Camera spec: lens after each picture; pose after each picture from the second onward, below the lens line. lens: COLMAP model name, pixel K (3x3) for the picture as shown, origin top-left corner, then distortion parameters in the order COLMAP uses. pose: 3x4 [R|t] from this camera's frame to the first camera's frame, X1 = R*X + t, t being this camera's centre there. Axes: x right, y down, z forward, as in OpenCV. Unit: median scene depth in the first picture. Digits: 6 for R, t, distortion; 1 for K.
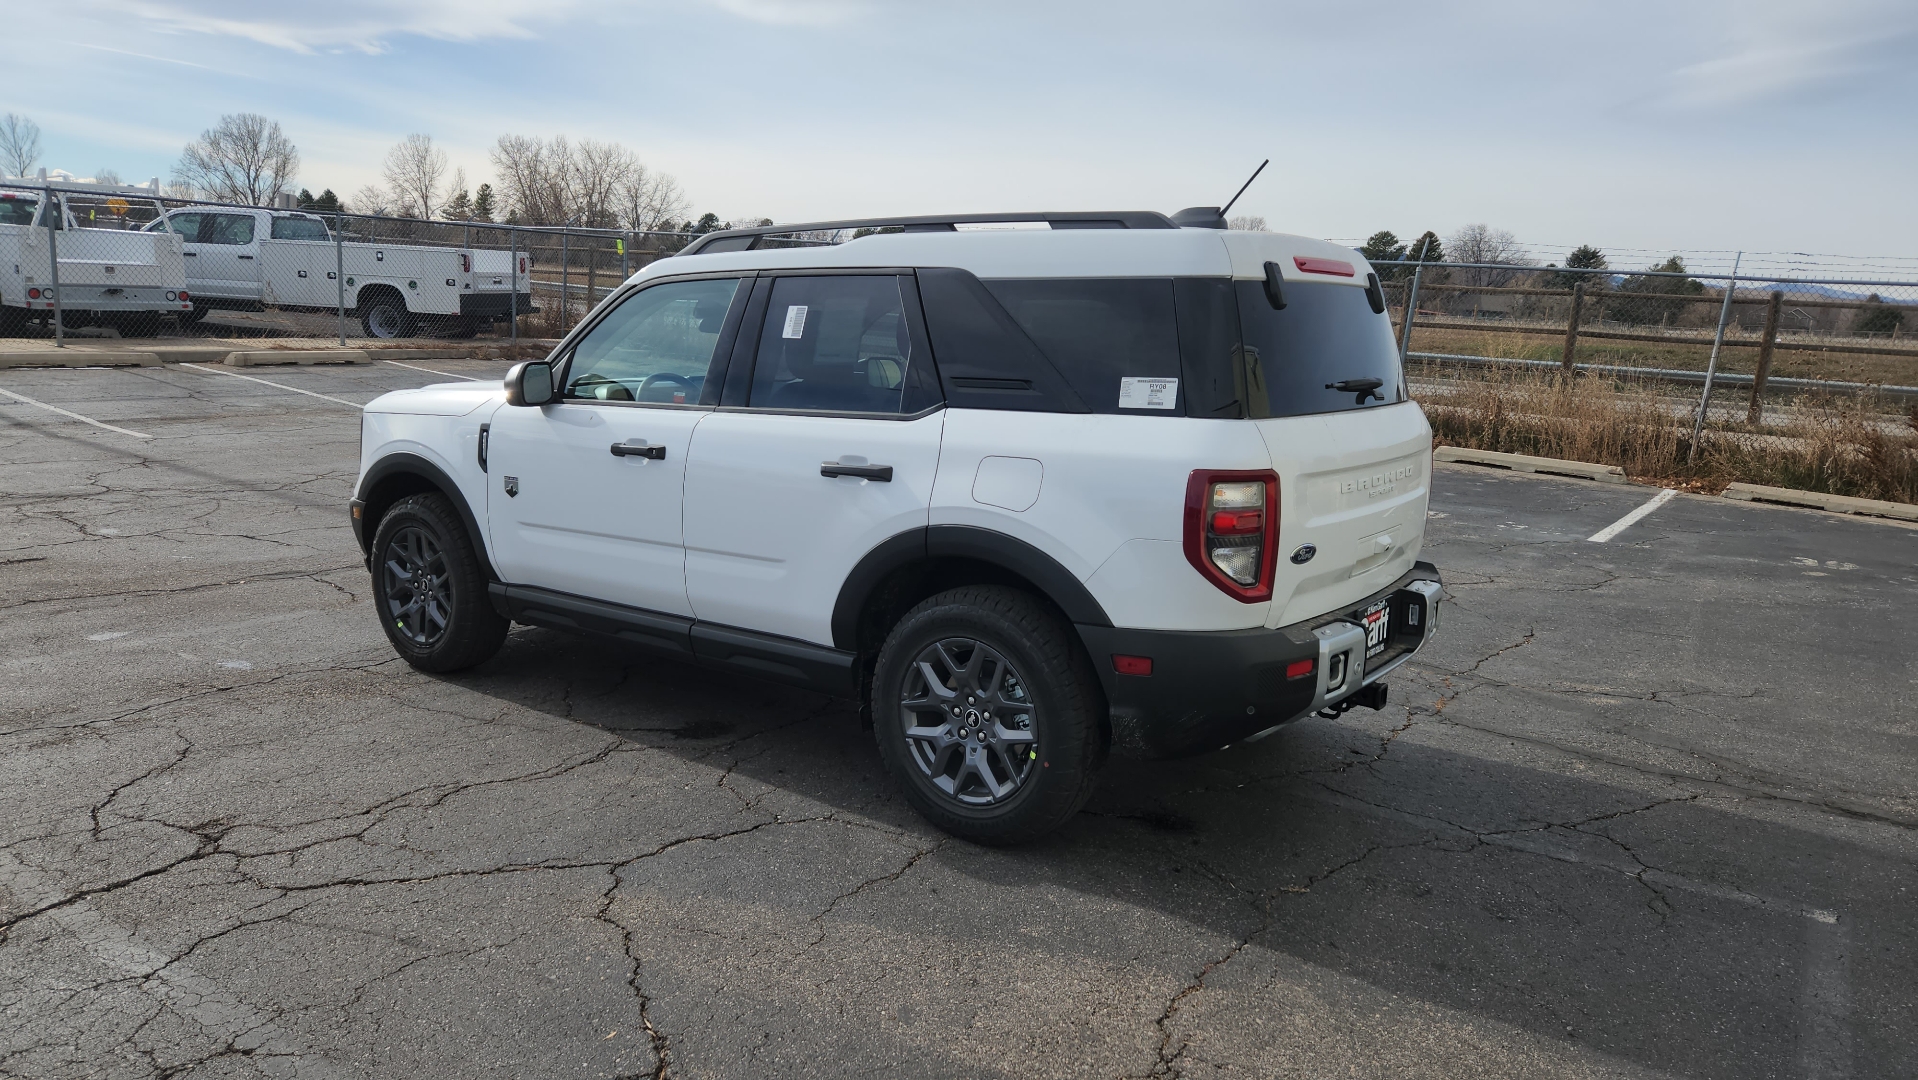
lens RADIAL K [[1277.1, 0, 931.0], [0, 1277.1, 553.4], [0, 0, 1]] dist [0.074100, -0.062641]
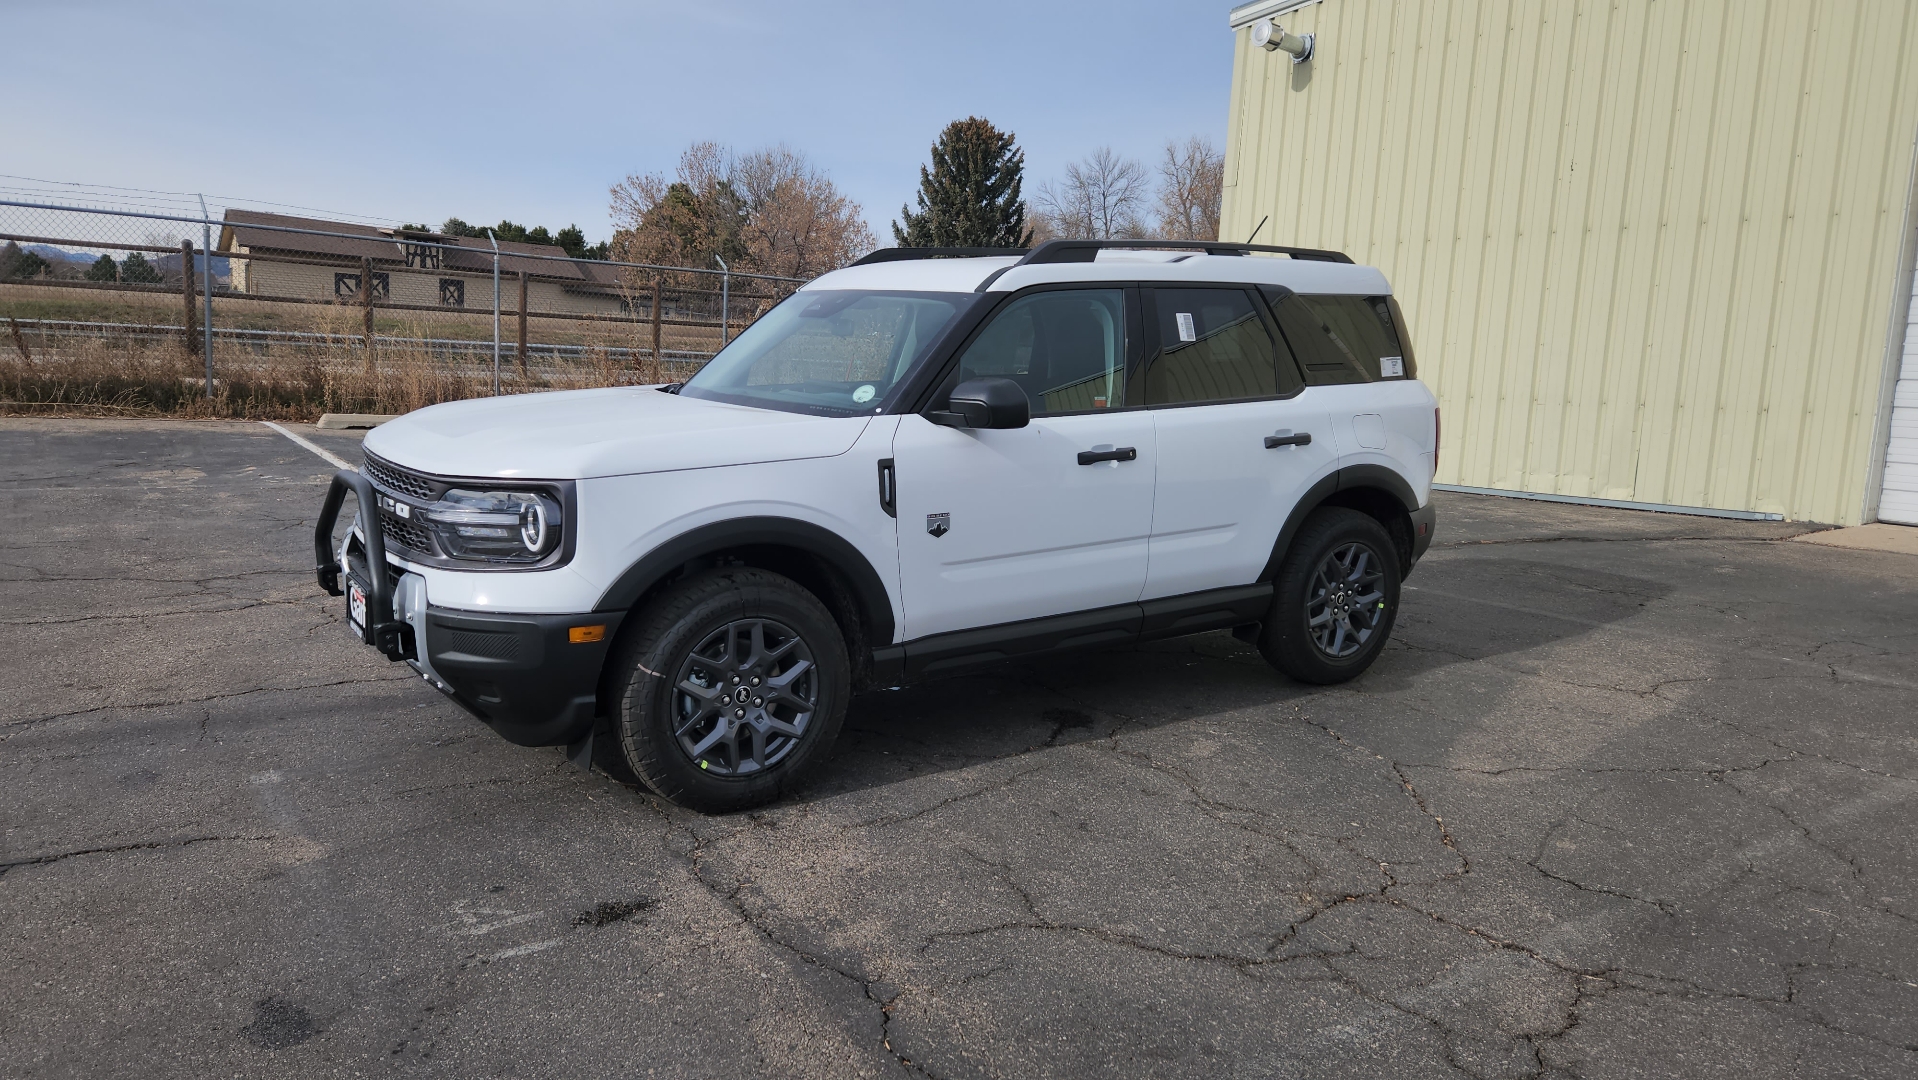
lens RADIAL K [[1281.3, 0, 920.7], [0, 1281.3, 532.1], [0, 0, 1]] dist [0.079673, -0.068193]
pose [[0.332603, -0.177287, 0.926253, -1.261479], [0.155322, 0.979056, 0.131620, -0.181365], [-0.930188, 0.100090, 0.353174, 0.788952]]
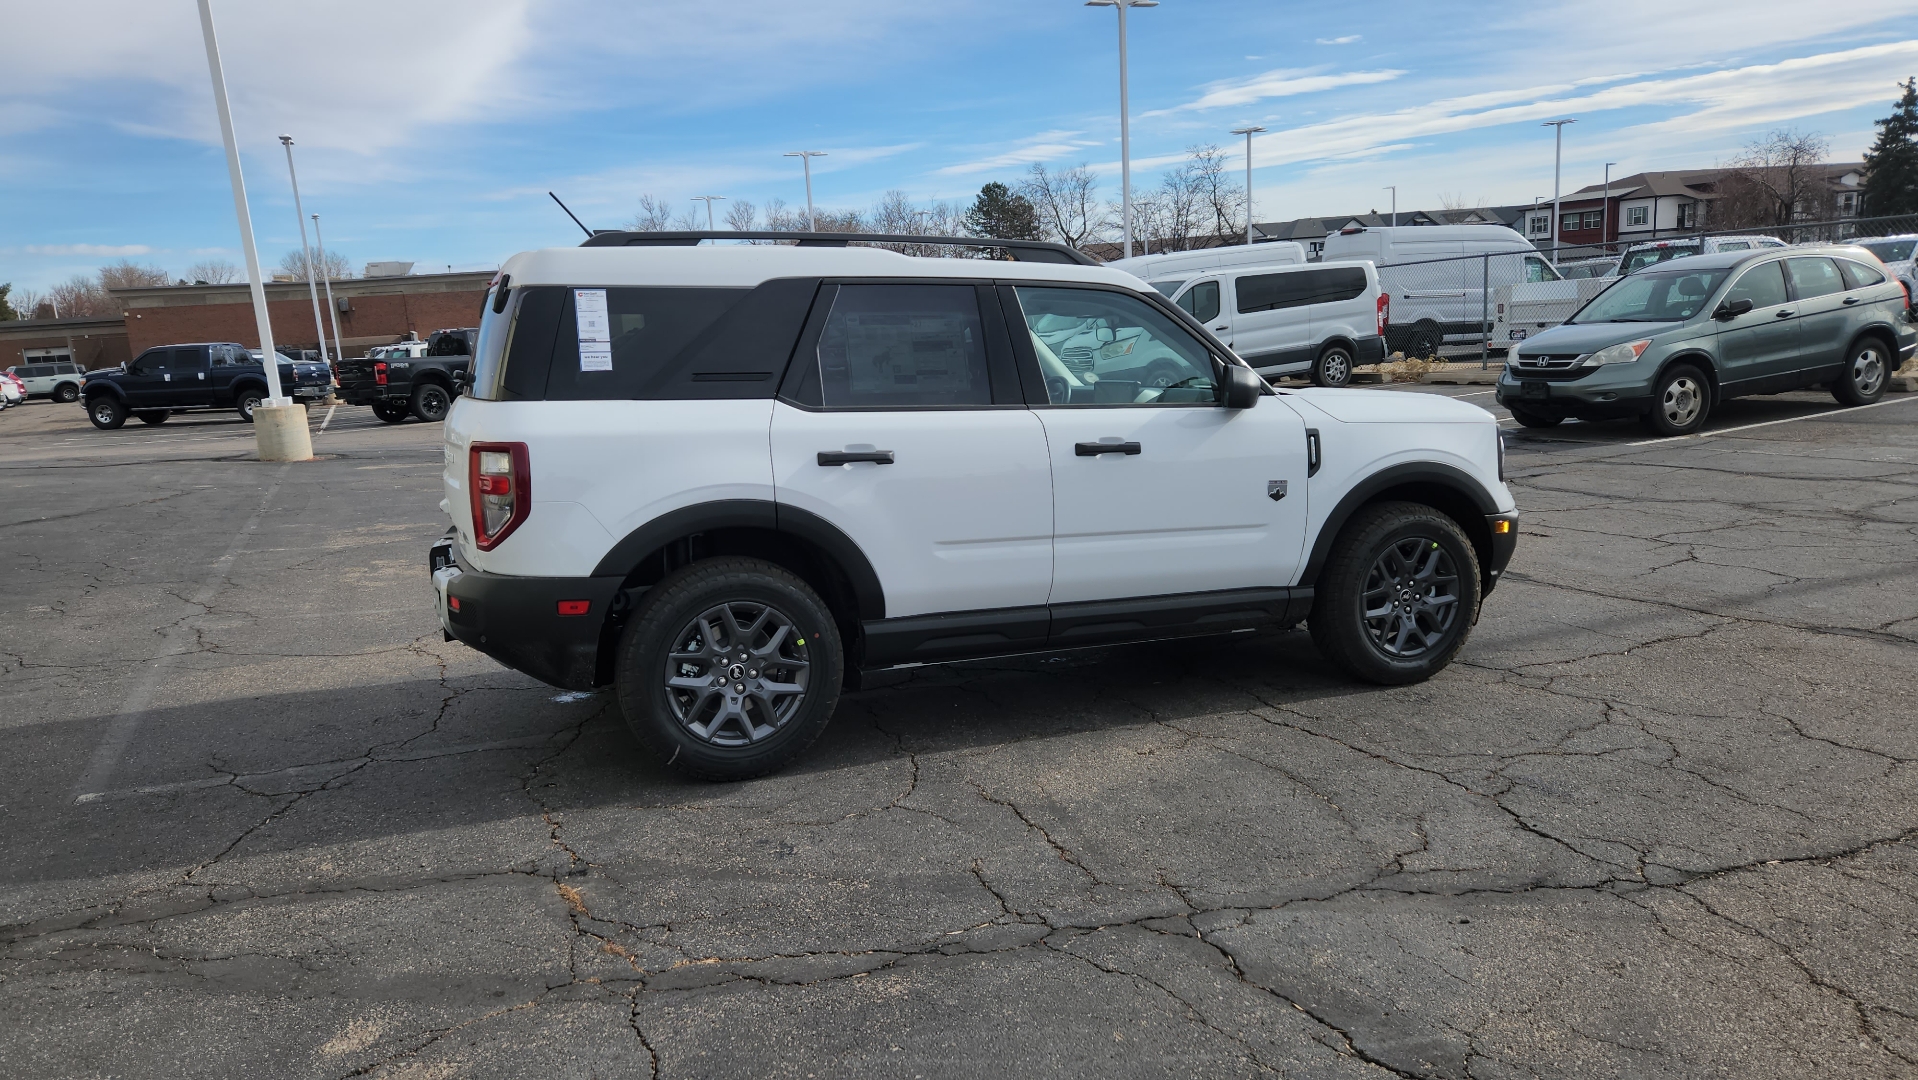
lens RADIAL K [[1276.7, 0, 912.0], [0, 1276.7, 548.0], [0, 0, 1]] dist [0.069363, -0.050612]
pose [[-0.524022, 0.118488, -0.843423, 1.028860], [-0.144659, 0.963506, 0.225235, -0.274594], [0.839330, 0.240037, -0.487758, 1.759426]]
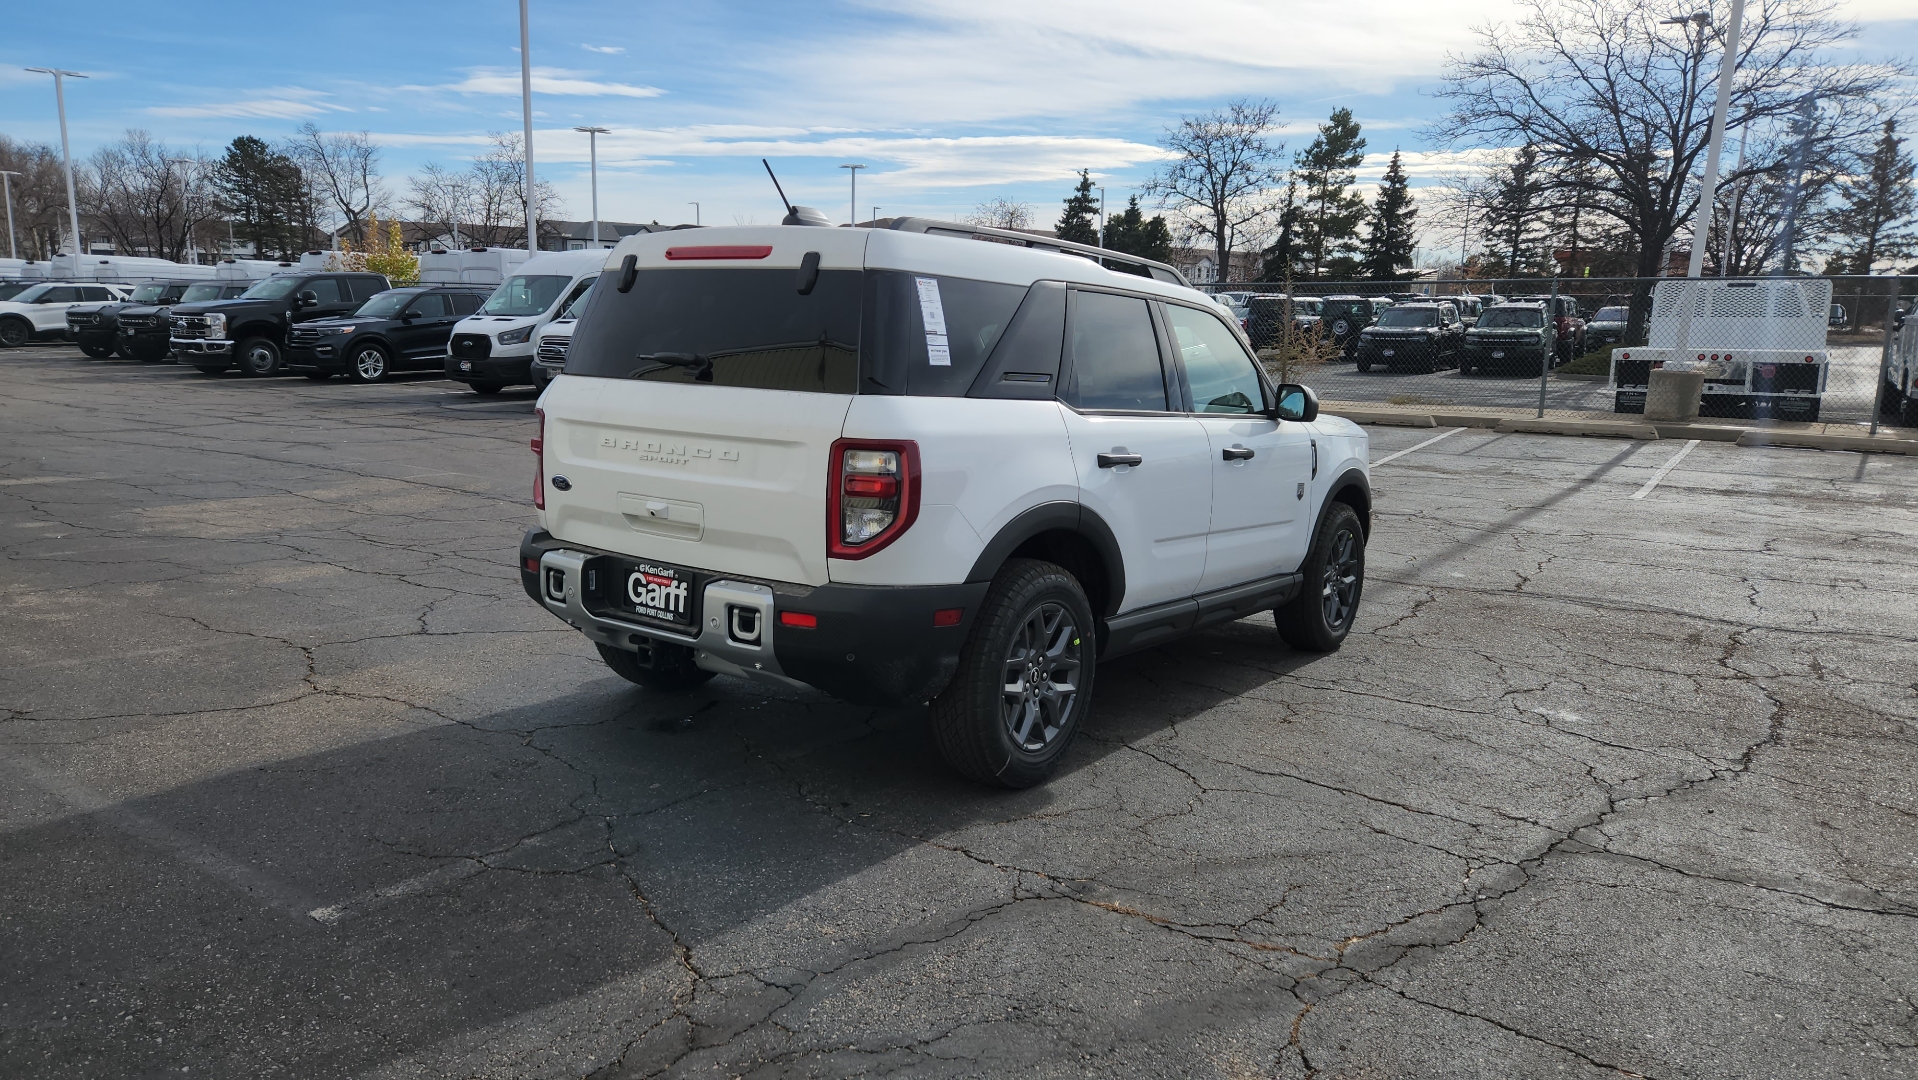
lens RADIAL K [[1281.3, 0, 920.7], [0, 1281.3, 532.1], [0, 0, 1]] dist [0.079673, -0.068193]
pose [[0.000331, 0.113950, -0.993486, 1.238747], [-0.219703, 0.969221, 0.111094, -0.136147], [0.975567, 0.218235, 0.025356, 1.053777]]
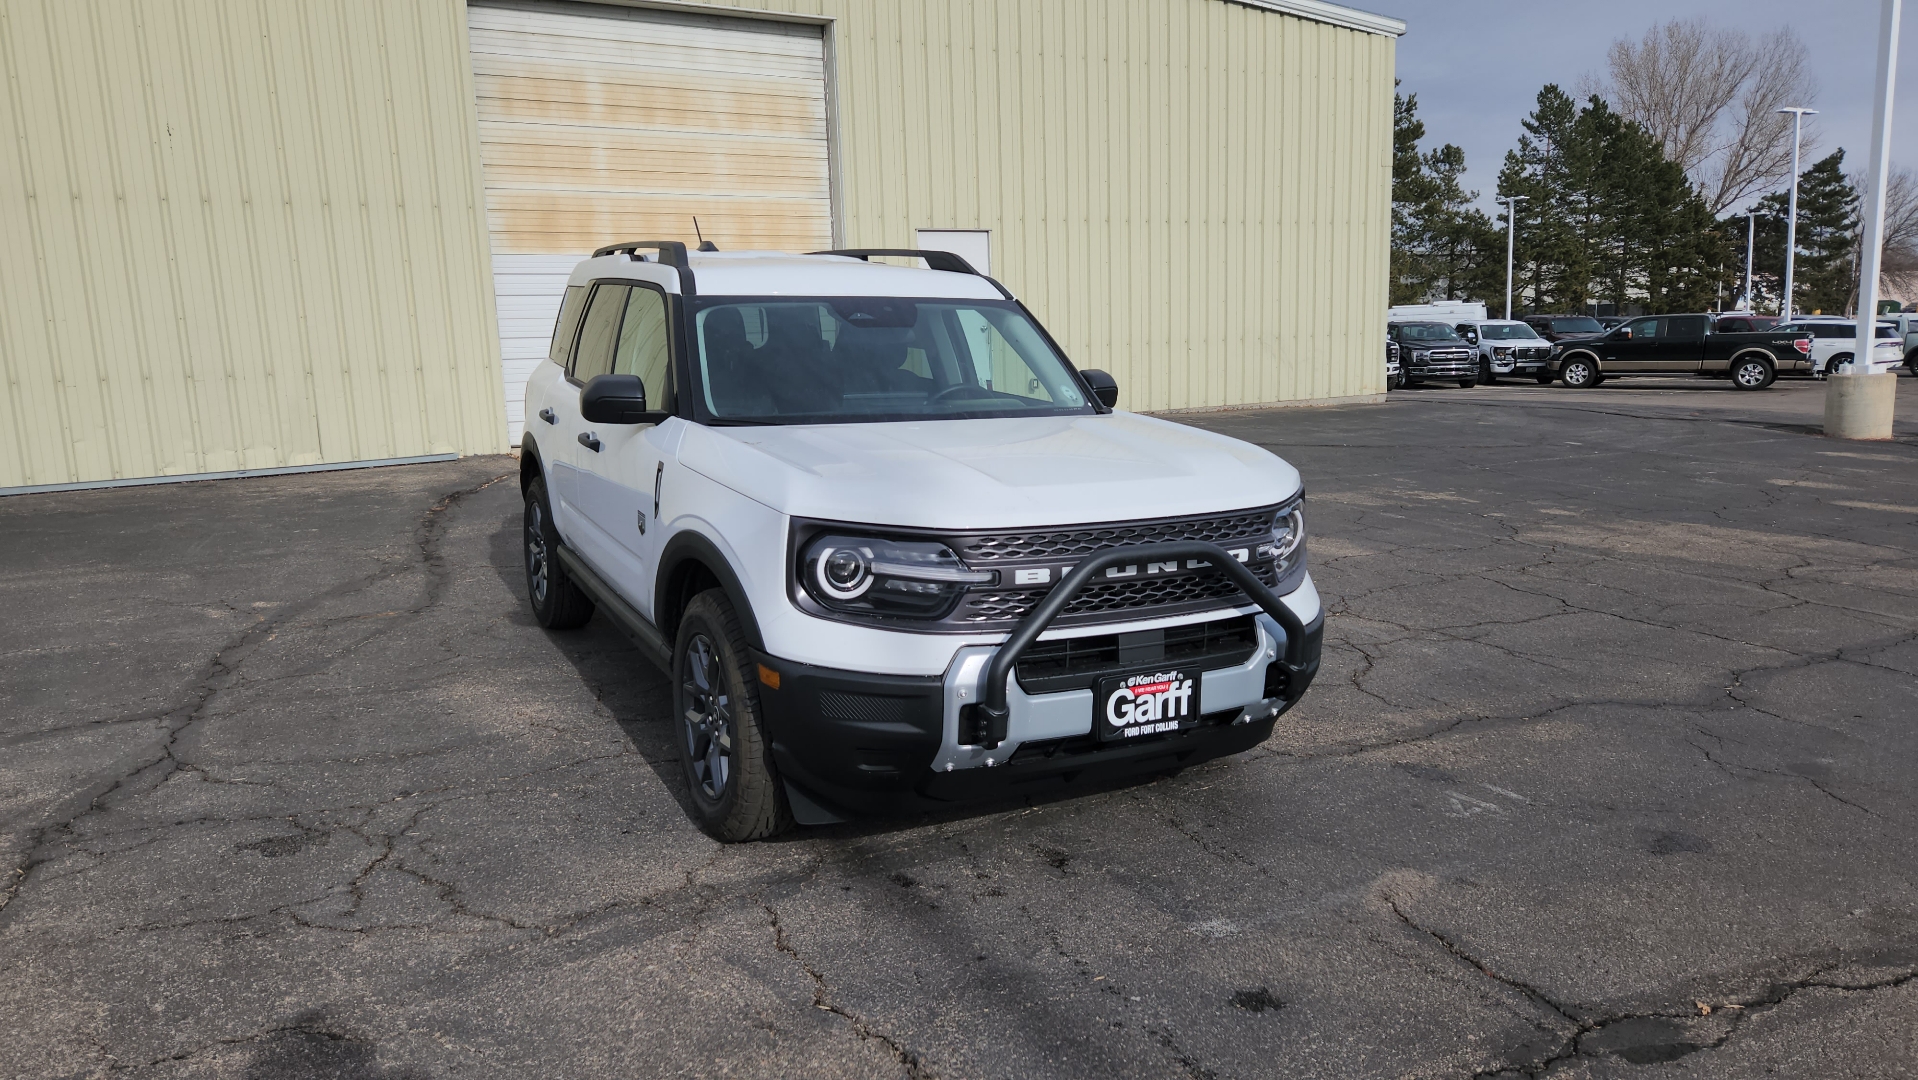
lens RADIAL K [[1274.9, 0, 927.7], [0, 1274.9, 539.5], [0, 0, 1]] dist [0.075629, -0.059868]
pose [[-0.896645, -0.115083, 0.427532, -0.725482], [0.047448, 0.935090, 0.351219, -0.440952], [-0.440200, 0.335204, -0.832984, 2.198398]]
